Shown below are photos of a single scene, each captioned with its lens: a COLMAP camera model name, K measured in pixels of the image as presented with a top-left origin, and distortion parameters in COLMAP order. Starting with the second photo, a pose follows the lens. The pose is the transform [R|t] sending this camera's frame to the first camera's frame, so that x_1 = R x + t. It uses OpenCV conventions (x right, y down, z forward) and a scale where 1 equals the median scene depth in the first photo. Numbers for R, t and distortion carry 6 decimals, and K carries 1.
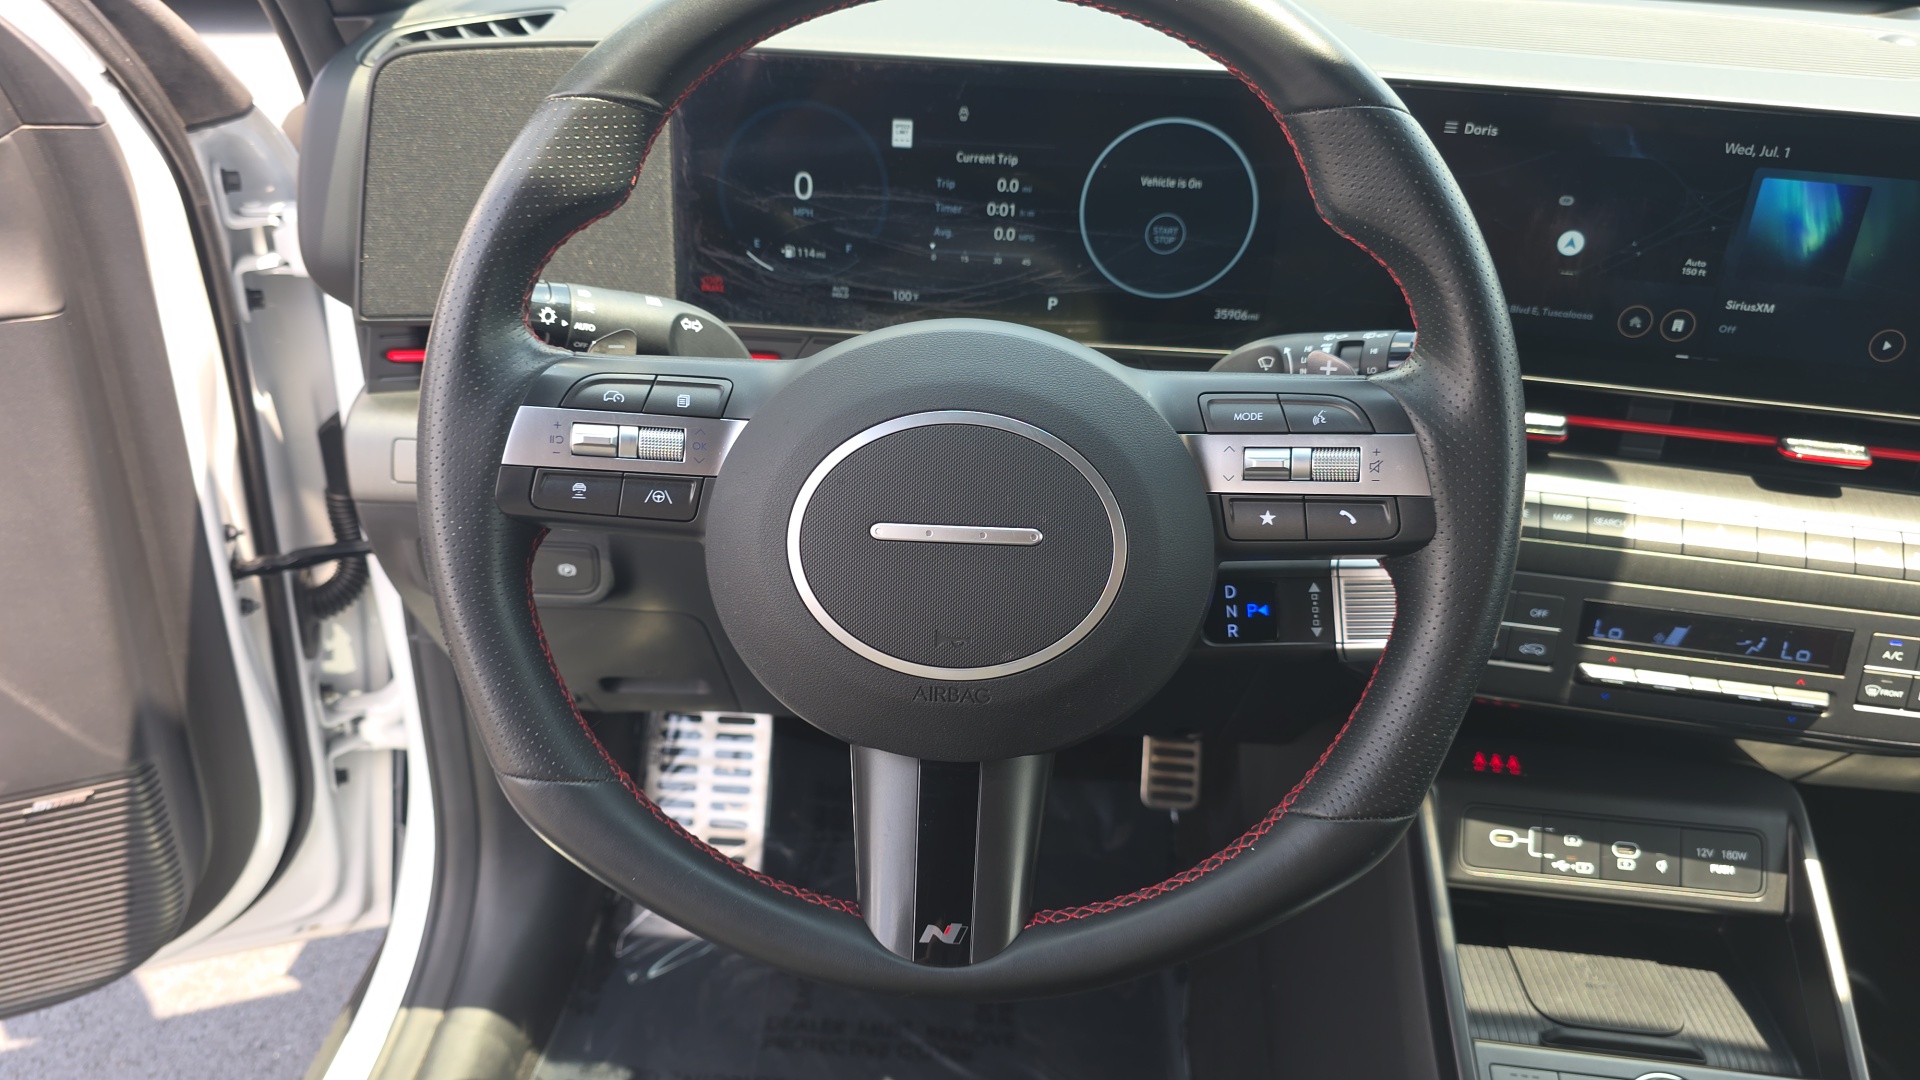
lens RADIAL K [[1321.9, 0, 934.4], [0, 1321.9, 543.2], [0, 0, 1]] dist [0.036936, -0.044125]
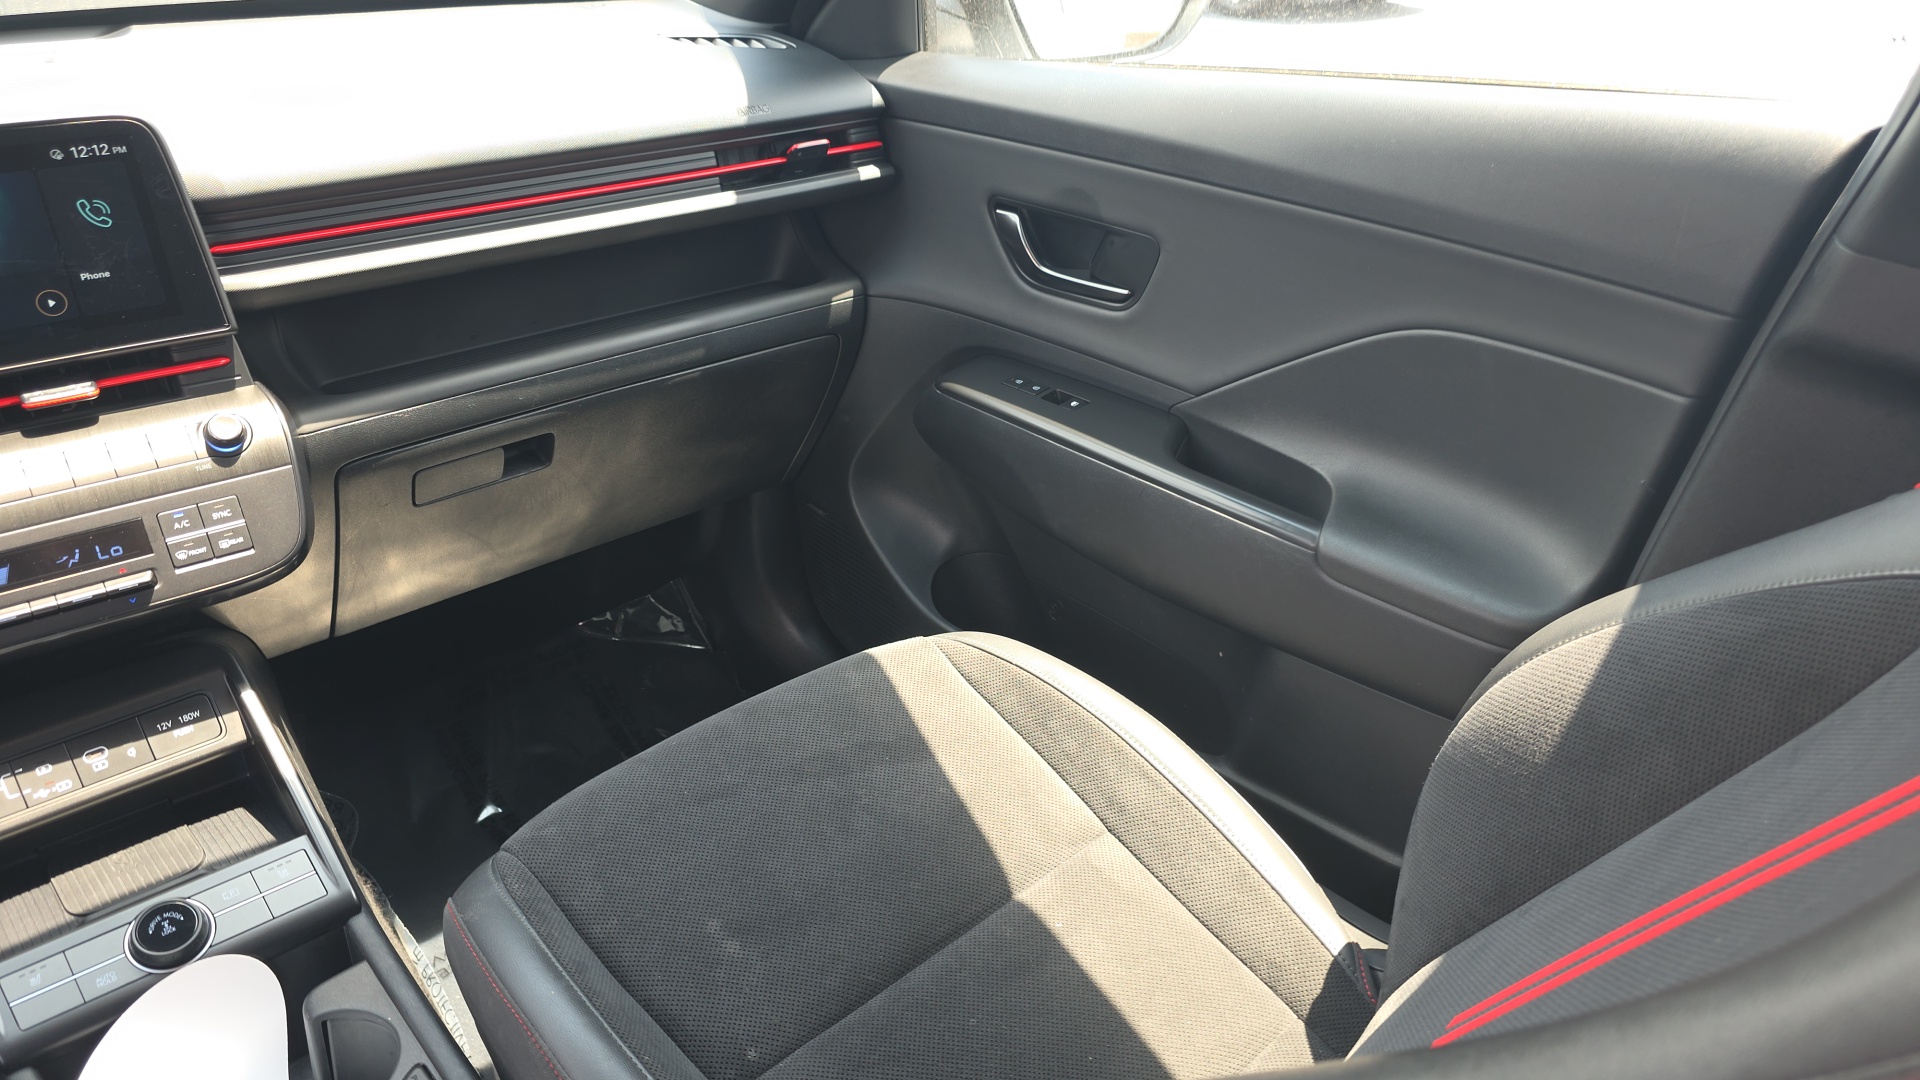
lens RADIAL K [[1323.1, 0, 973.1], [0, 1323.1, 540.9], [0, 0, 1]] dist [0.063284, -0.061399]
pose [[0.671540, -0.376966, 0.637911, 0.385065], [0.382319, 0.913744, 0.137492, 0.208207], [-0.634717, 0.151554, 0.757737, -0.468882]]
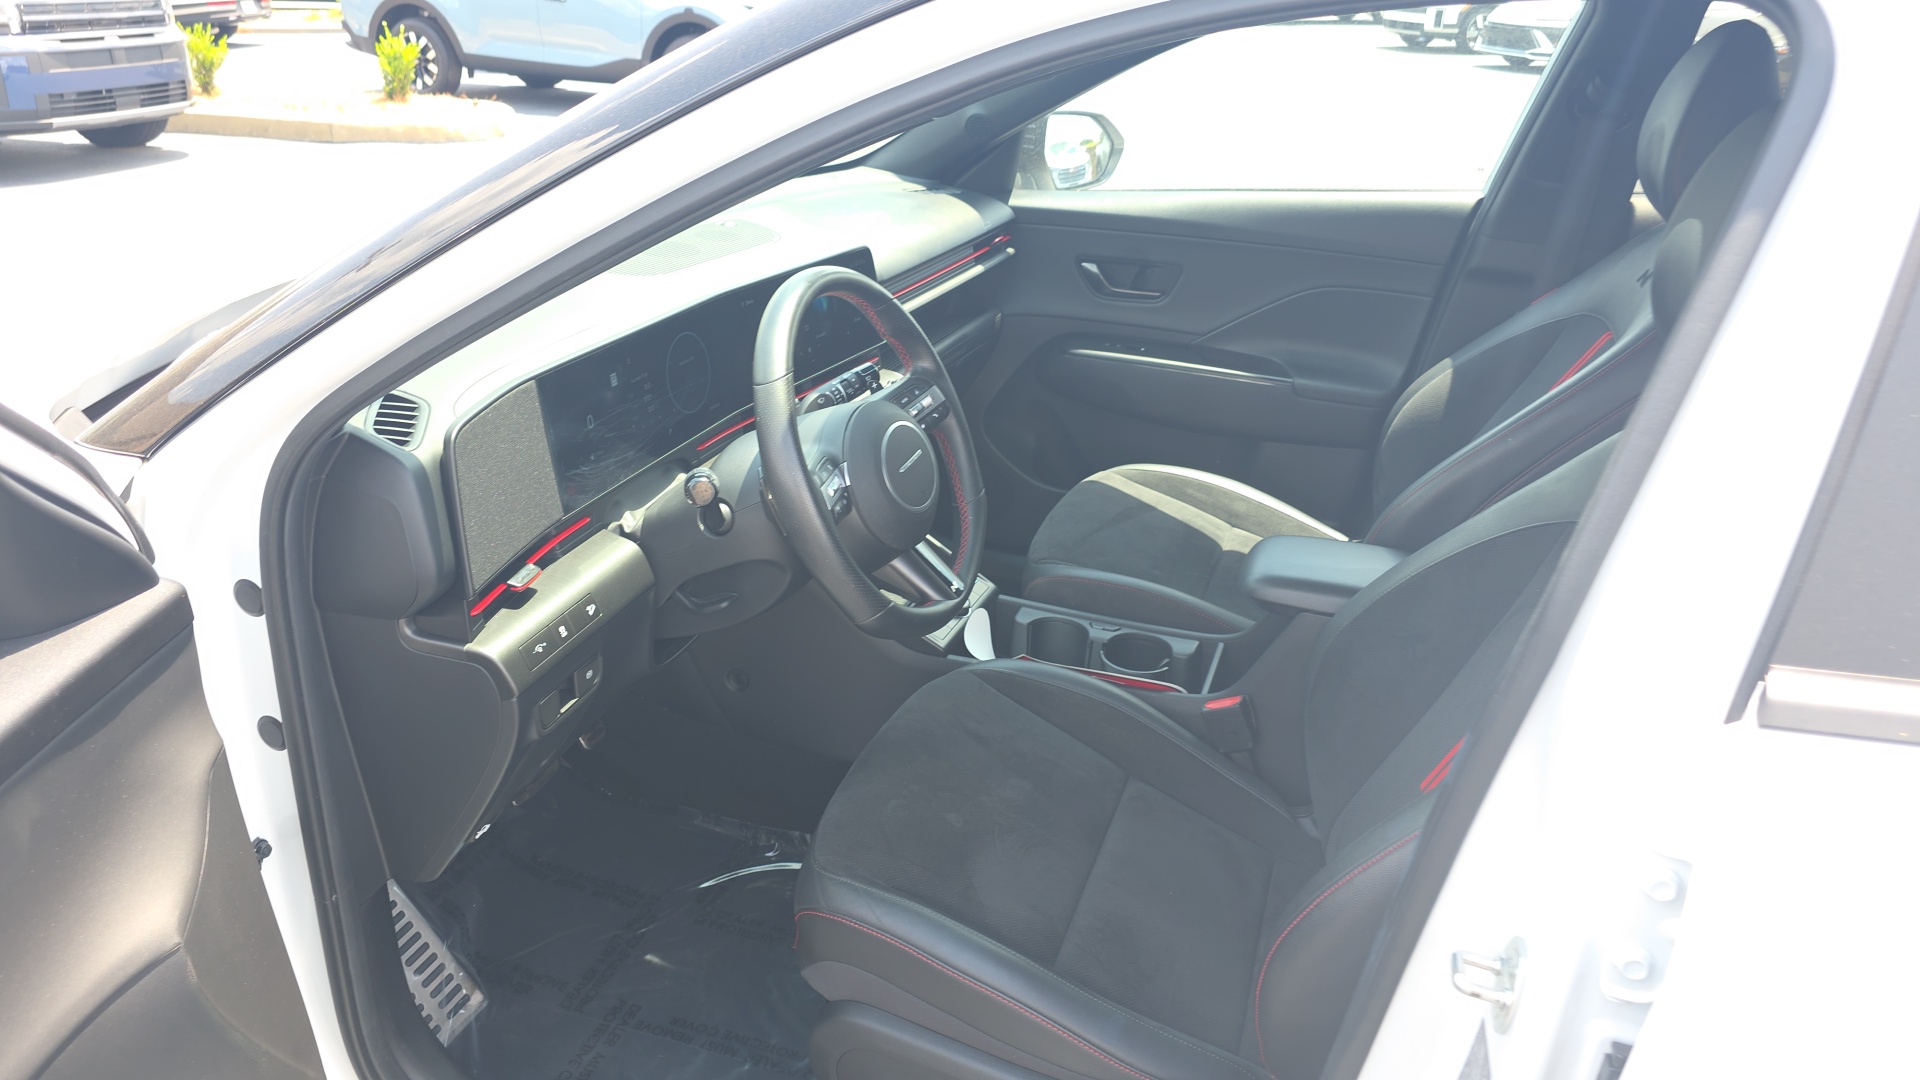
lens RADIAL K [[1283.3, 0, 935.3], [0, 1283.3, 548.2], [0, 0, 1]] dist [0.042331, -0.044477]
pose [[0.289756, -0.431980, 0.854070, -1.635366], [0.473829, 0.840068, 0.264144, -0.375462], [-0.831581, 0.328145, 0.448099, -0.194258]]
